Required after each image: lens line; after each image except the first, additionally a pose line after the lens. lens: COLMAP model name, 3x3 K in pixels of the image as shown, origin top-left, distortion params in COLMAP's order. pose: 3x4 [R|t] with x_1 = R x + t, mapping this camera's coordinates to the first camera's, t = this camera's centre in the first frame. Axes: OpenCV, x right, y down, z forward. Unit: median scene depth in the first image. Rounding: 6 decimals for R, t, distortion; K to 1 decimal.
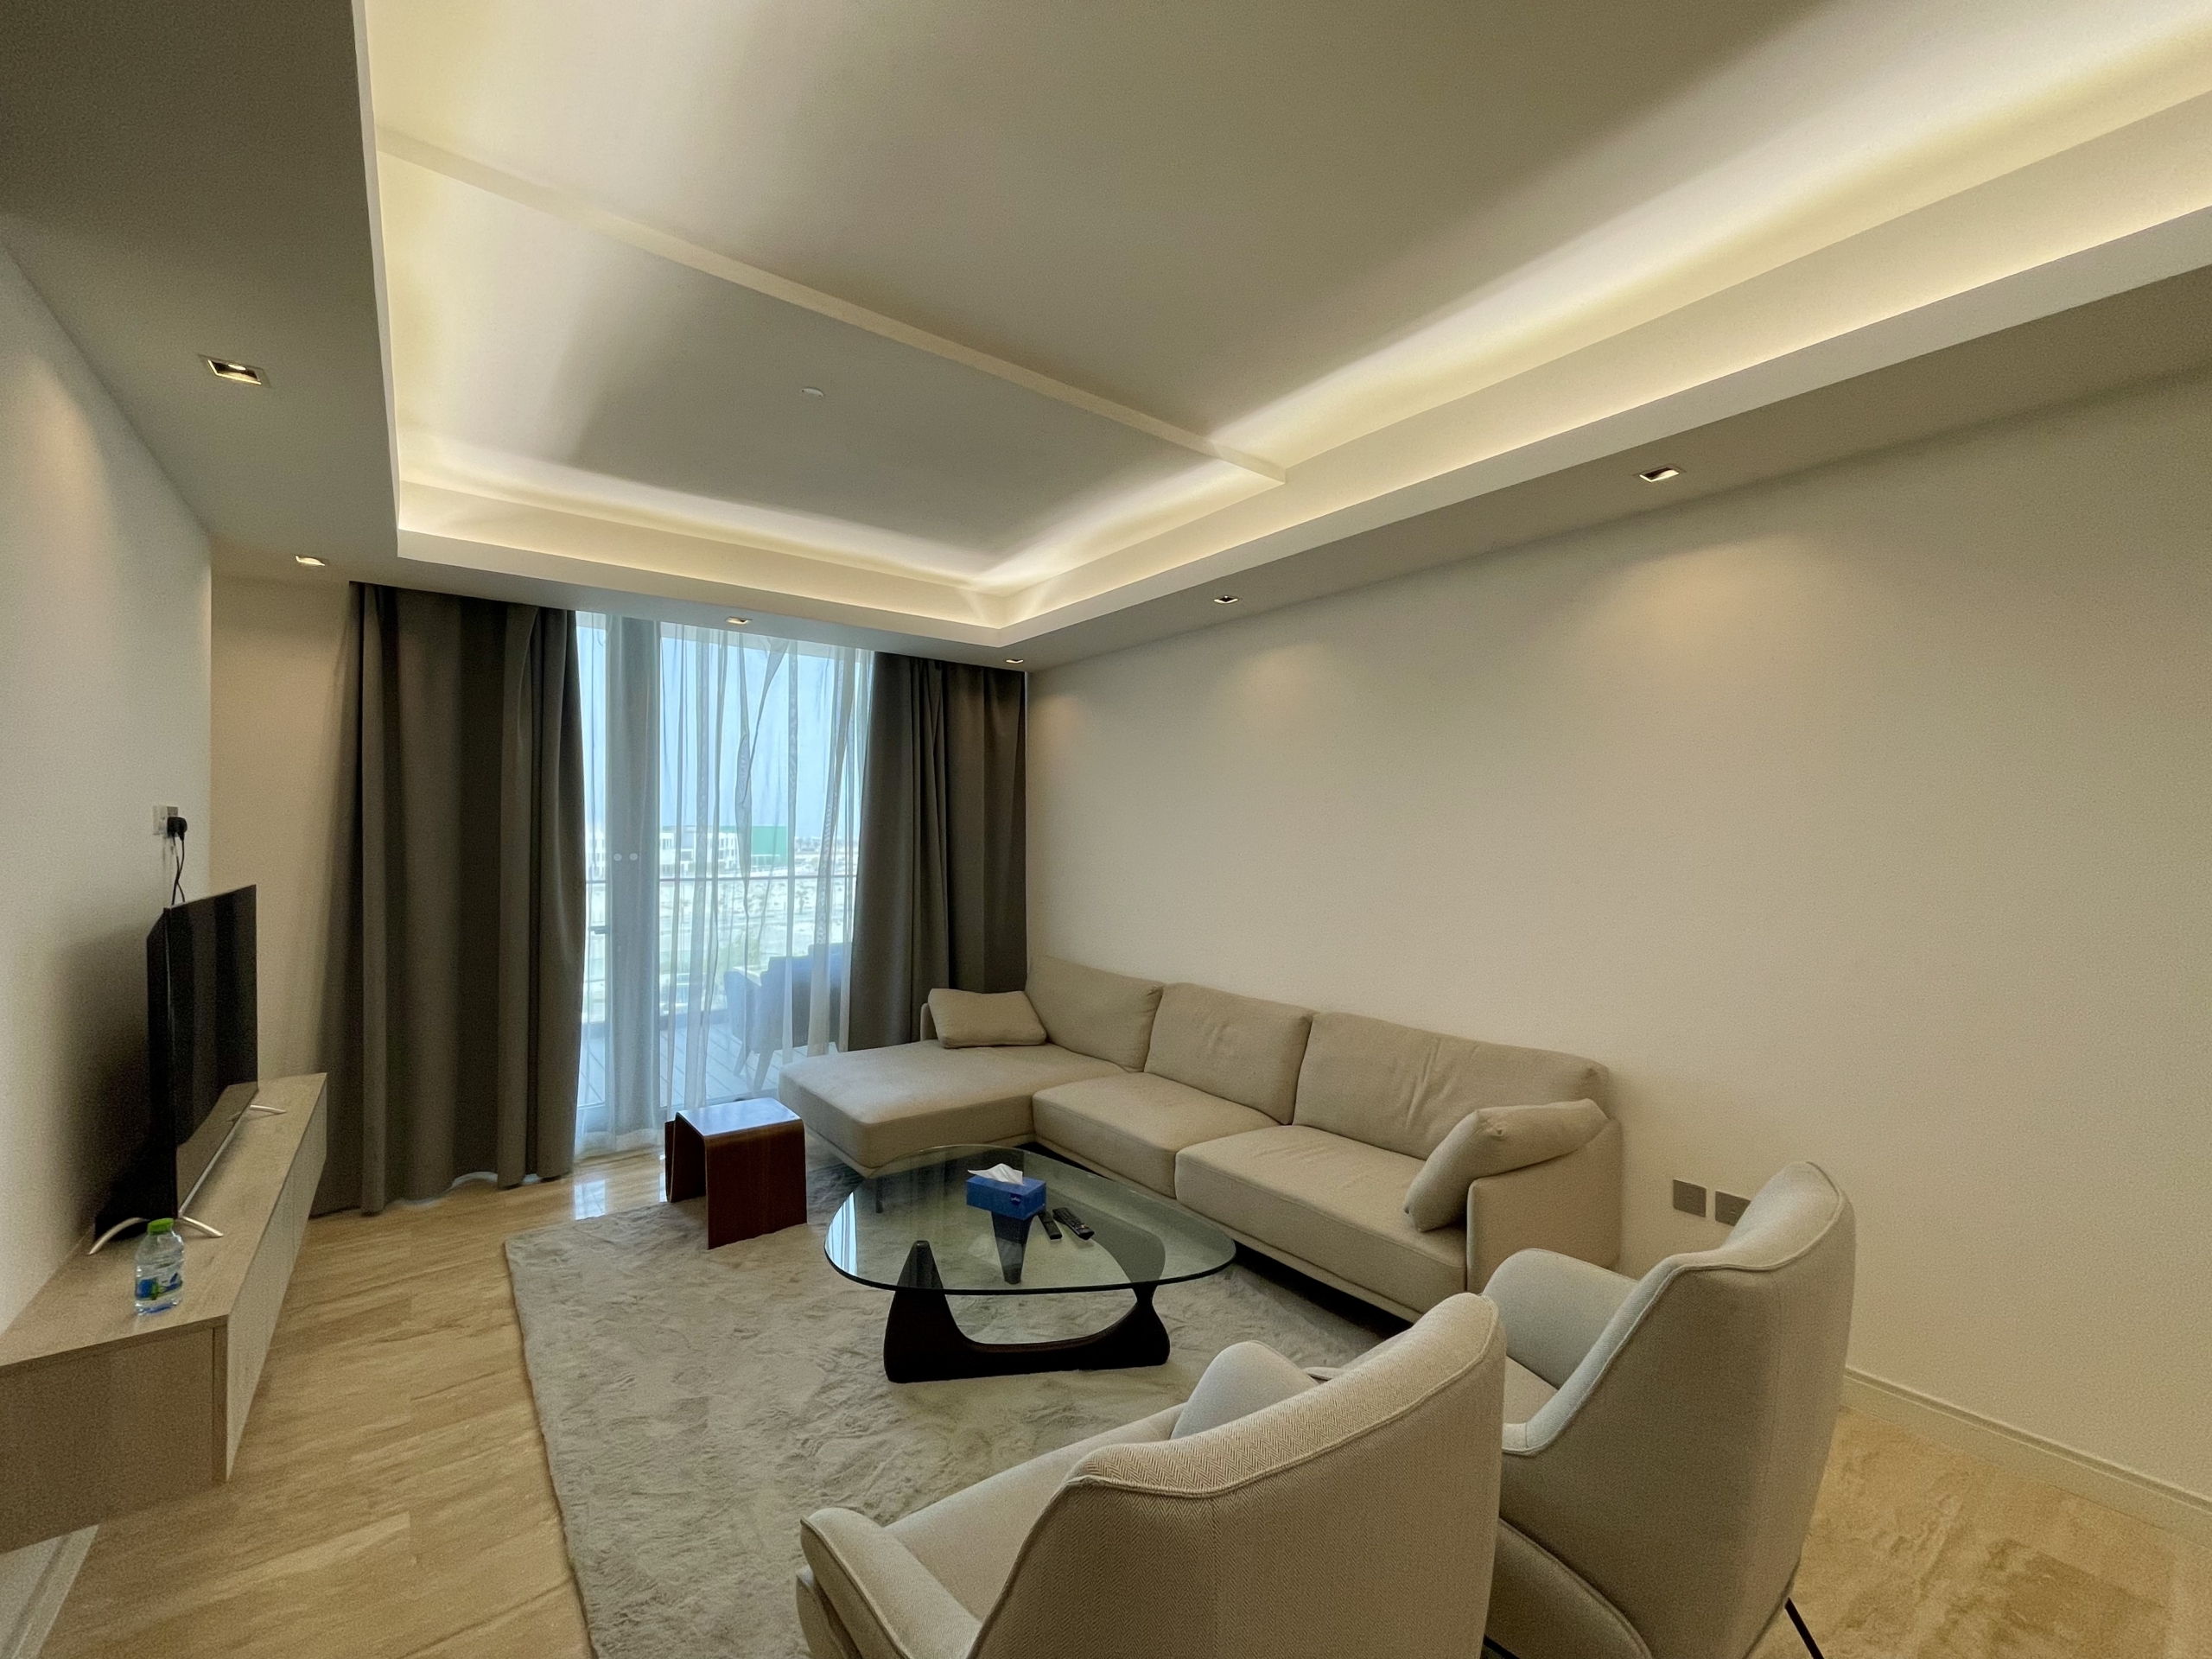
lens RADIAL K [[897.3, 0, 1094.6], [0, 897.3, 843.2], [0, 0, 1]] dist [0.002281, -0.000797]
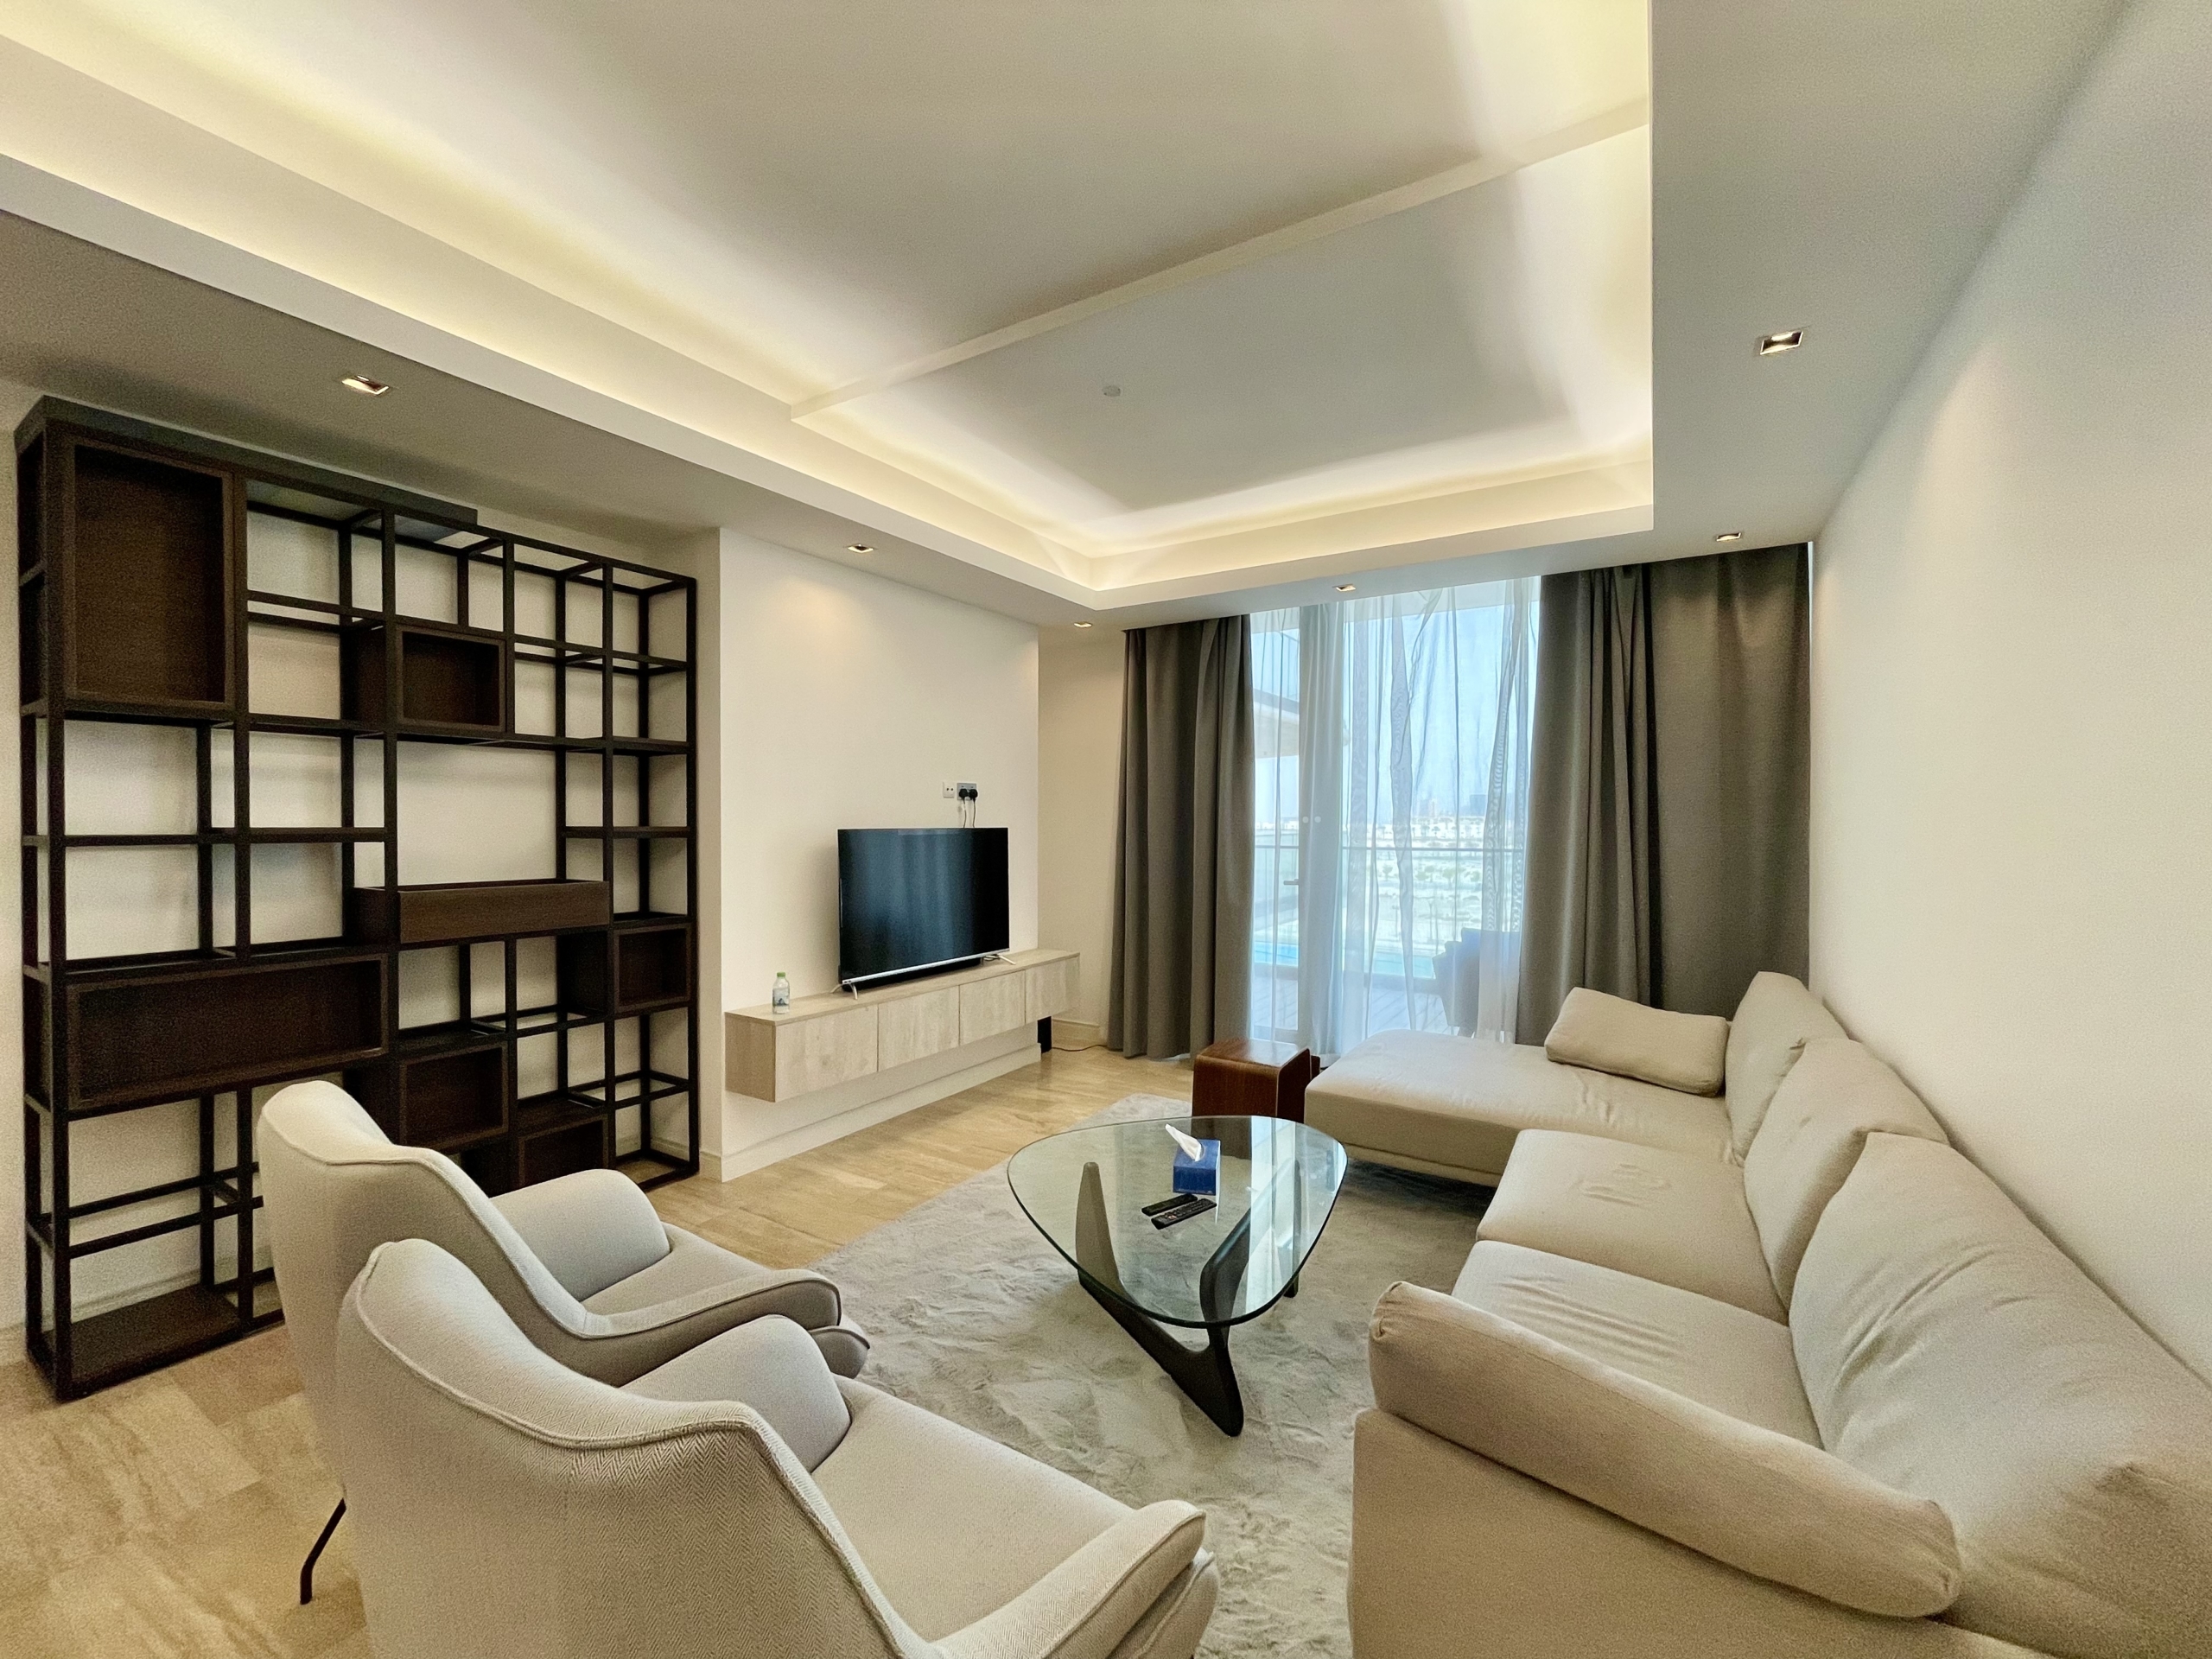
lens RADIAL K [[897.3, 0, 1101.8], [0, 897.3, 839.3], [0, 0, 1]] dist [0.002281, -0.000797]
pose [[0.354272, 0.019109, -0.934947, 0.510058], [-0.008318, 0.999816, 0.017283, 0.026768], [0.935105, 0.001654, 0.354366, 0.405616]]
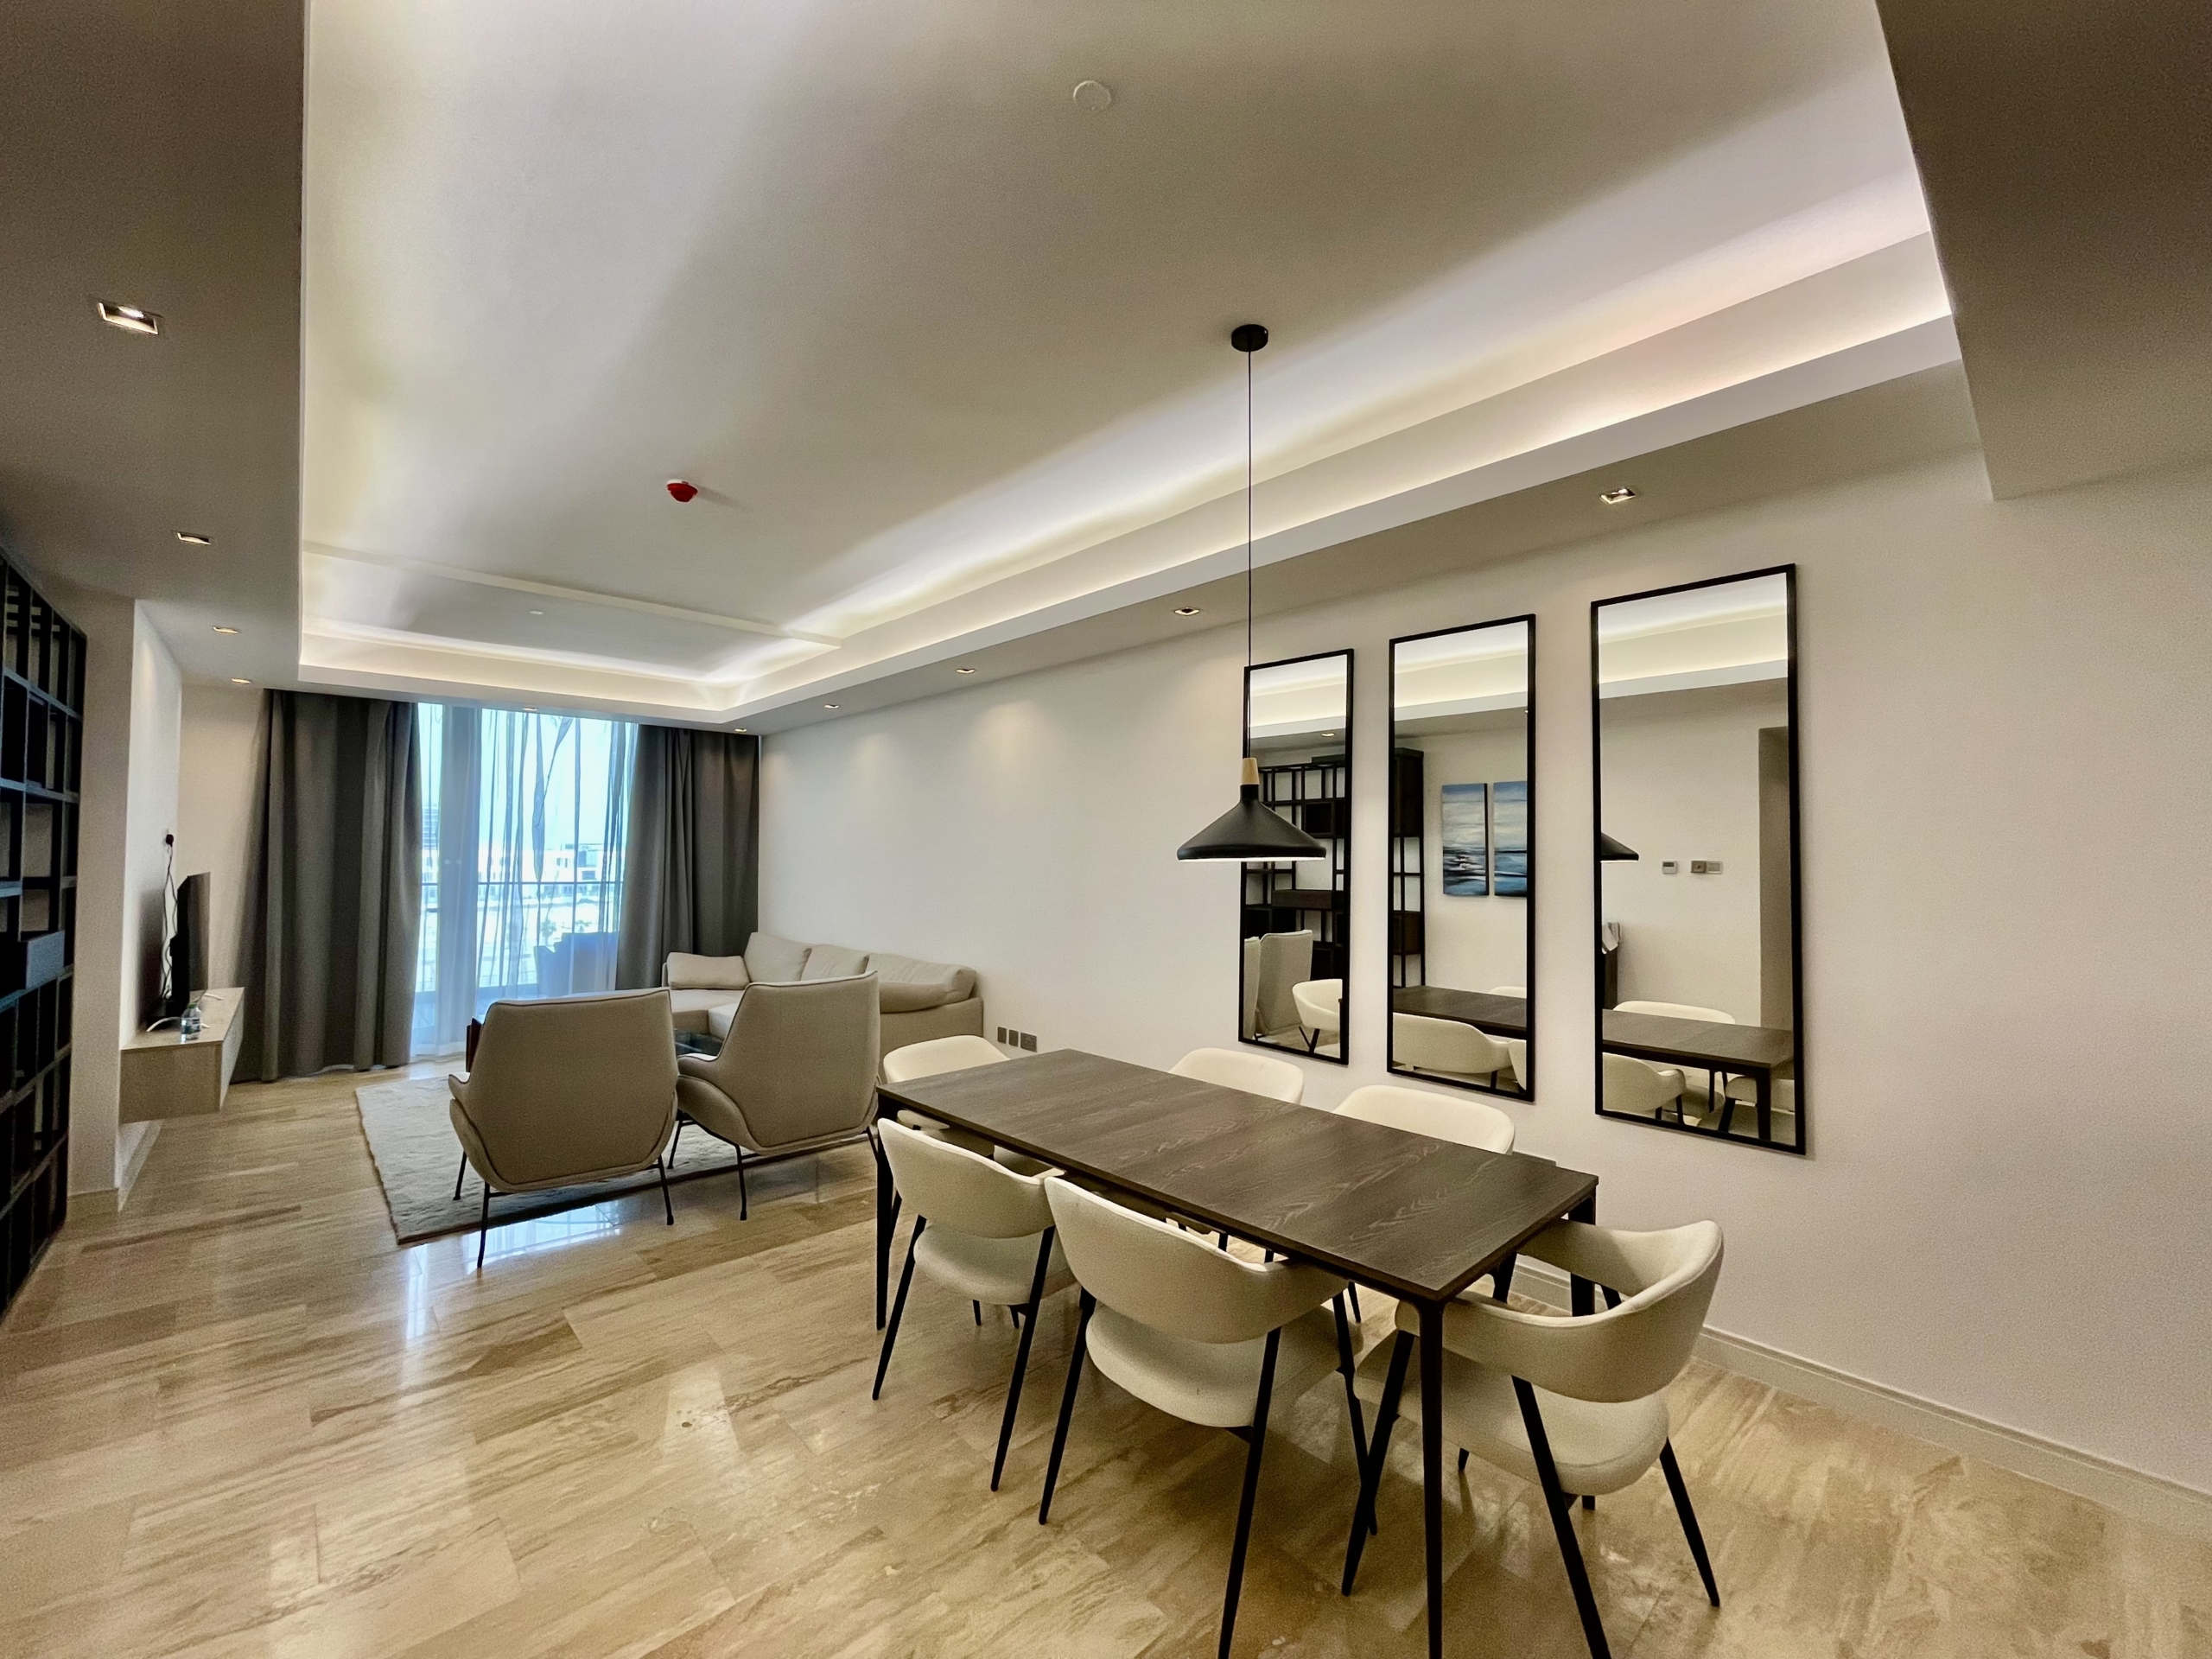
lens RADIAL K [[897.3, 0, 1095.9], [0, 897.3, 839.9], [0, 0, 1]] dist [0.002281, -0.000797]
pose [[0.996455, 0.005752, 0.083929, 0.486102], [-0.003481, 0.999624, -0.027180, 0.017543], [-0.084054, 0.026791, 0.996101, -0.672317]]
